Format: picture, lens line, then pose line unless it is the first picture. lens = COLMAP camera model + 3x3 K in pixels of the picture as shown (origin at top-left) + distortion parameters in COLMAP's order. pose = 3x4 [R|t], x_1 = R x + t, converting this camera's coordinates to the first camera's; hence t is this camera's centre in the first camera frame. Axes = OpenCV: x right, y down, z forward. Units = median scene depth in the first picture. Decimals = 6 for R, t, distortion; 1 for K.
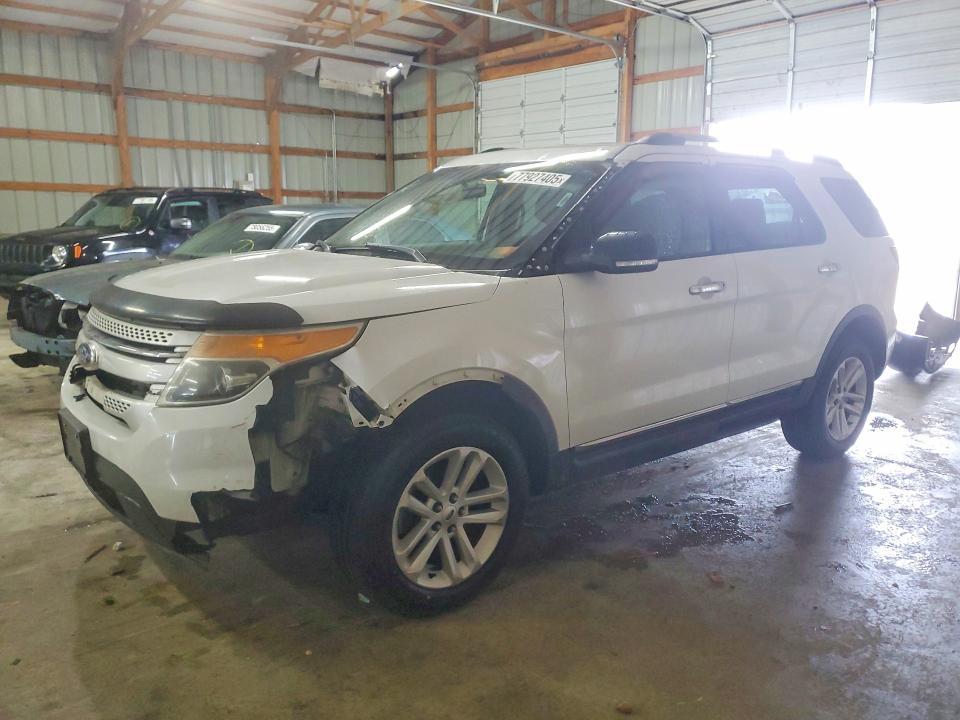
lens RADIAL K [[730.0, 0, 504.7], [0, 730.0, 361.4], [0, 0, 1]] dist [0.001243, 0.000051]
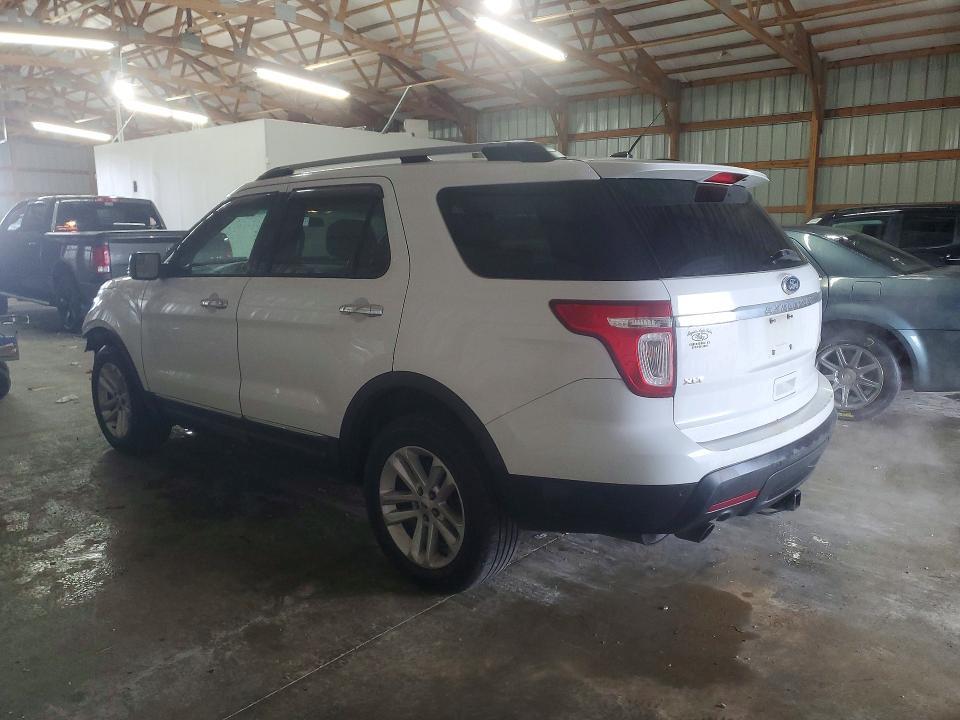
lens RADIAL K [[730.0, 0, 504.7], [0, 730.0, 361.4], [0, 0, 1]] dist [0.001243, 0.000051]
pose [[0.214630, 0.160316, -0.963448, 0.448063], [-0.183139, 0.975546, 0.121531, -0.069700], [0.959372, 0.150361, 0.238742, 0.368574]]
